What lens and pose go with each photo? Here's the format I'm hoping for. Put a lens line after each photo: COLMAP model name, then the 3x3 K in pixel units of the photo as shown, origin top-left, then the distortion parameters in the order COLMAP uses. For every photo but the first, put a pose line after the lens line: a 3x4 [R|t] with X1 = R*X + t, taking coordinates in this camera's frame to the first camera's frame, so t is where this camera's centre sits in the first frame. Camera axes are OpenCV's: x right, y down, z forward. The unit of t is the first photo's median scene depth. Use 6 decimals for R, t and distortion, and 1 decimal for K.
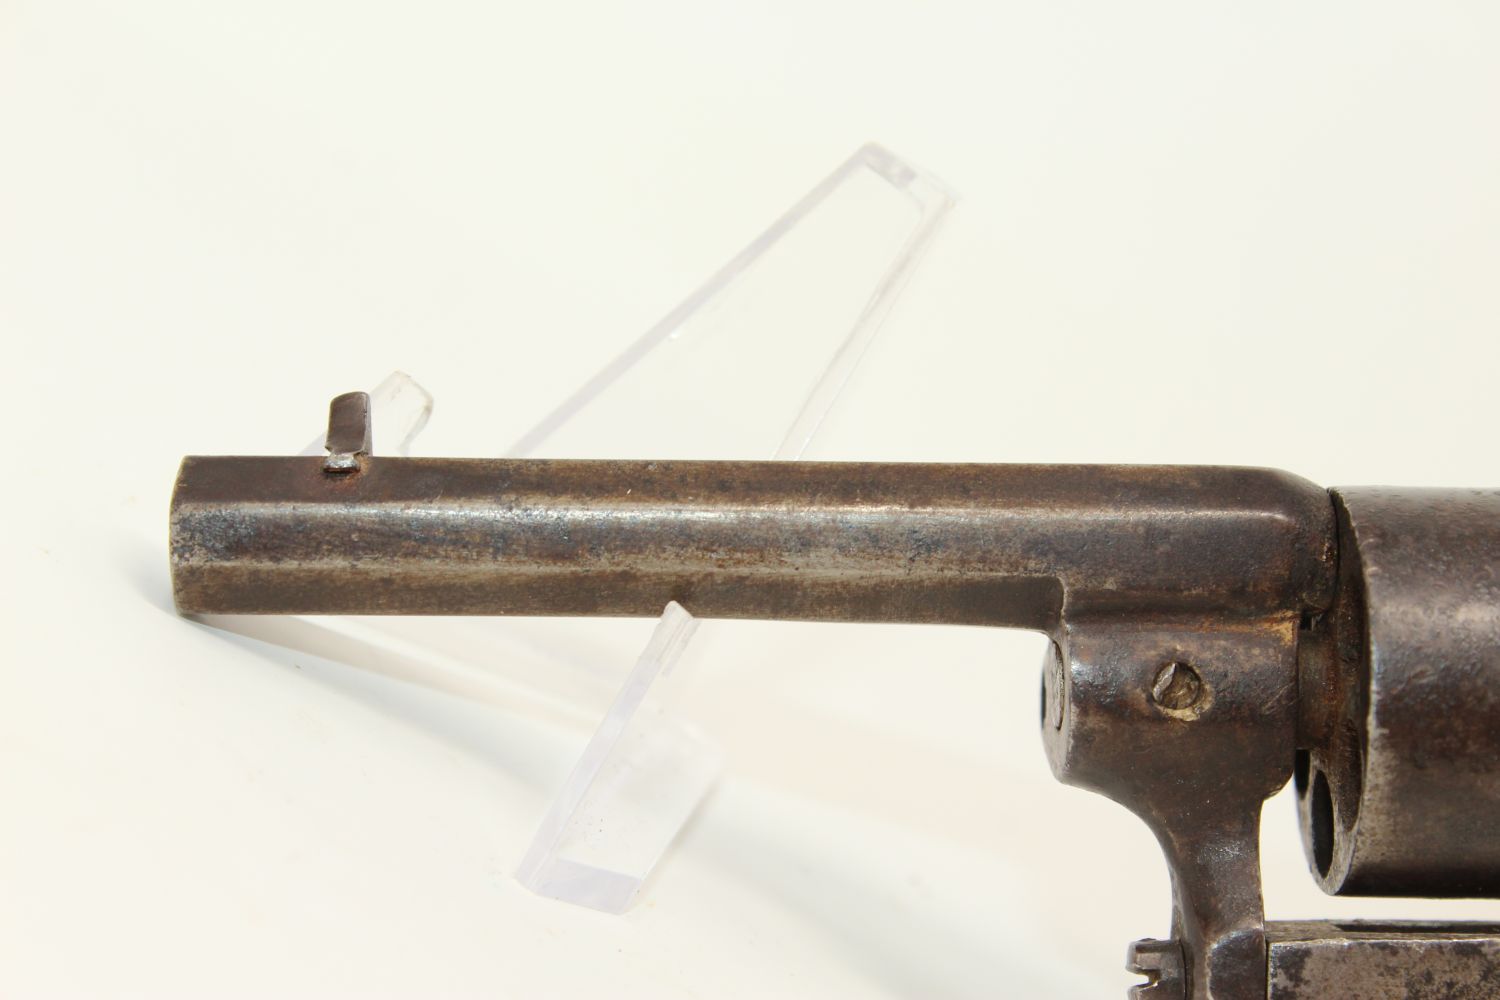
lens RADIAL K [[2394.3, 0, 750.5], [0, 2394.3, 500.1], [0, 0, 1]] dist [0.051059, 0.000000]
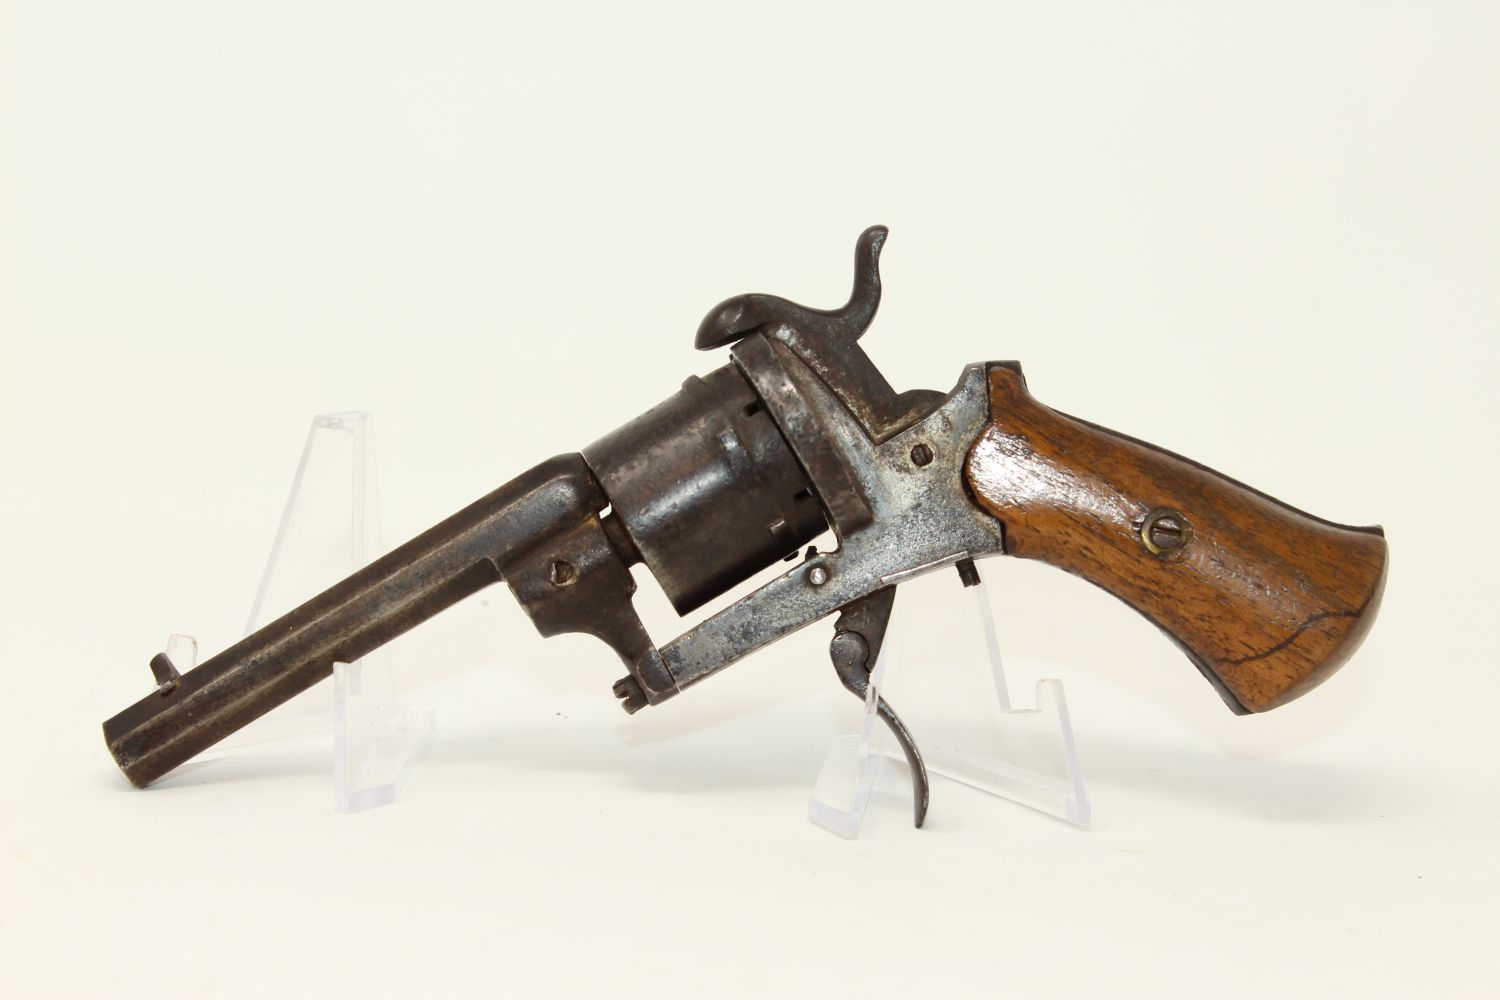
lens RADIAL K [[2145.7, 0, 749.8], [0, 2145.7, 500.2], [0, 0, 1]] dist [-0.023981, 0.000000]
pose [[0.854425, -0.518586, 0.032031, 0.291329], [0.518553, 0.854987, 0.009984, 0.090640], [-0.032564, 0.008079, 0.999437, -0.893171]]
